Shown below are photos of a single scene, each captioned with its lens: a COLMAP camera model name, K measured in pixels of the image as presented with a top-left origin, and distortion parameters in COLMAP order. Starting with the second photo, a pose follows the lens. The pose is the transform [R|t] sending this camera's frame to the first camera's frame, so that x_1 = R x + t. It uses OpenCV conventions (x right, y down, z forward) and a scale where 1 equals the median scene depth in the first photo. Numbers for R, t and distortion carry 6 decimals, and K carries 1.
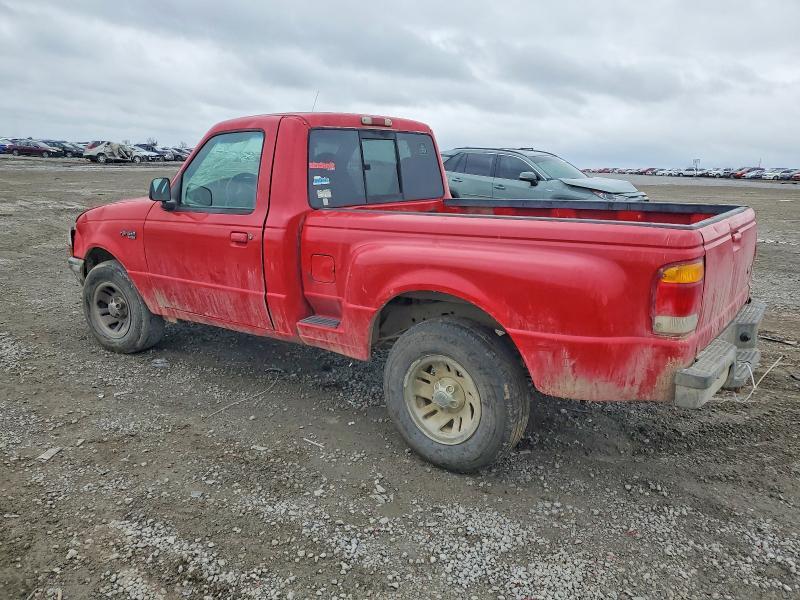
lens RADIAL K [[624.5, 0, 400.0], [0, 624.5, 300.0], [0, 0, 1]] dist [0.005086, 0.004800]
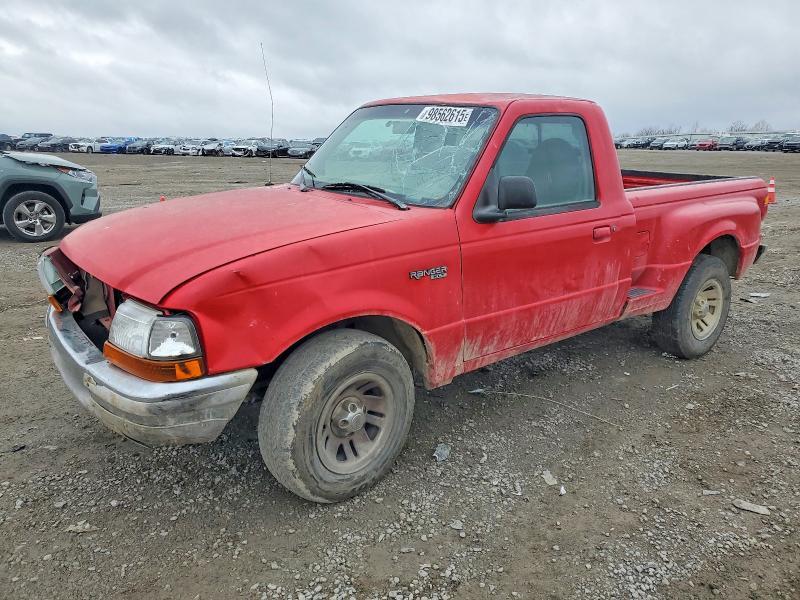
lens RADIAL K [[624.5, 0, 400.0], [0, 624.5, 300.0], [0, 0, 1]] dist [0.005086, 0.004800]
pose [[0.290977, -0.261175, 0.920391, -1.226537], [0.209733, 0.956031, 0.204982, -0.257254], [-0.933458, 0.133391, 0.332960, 0.978481]]
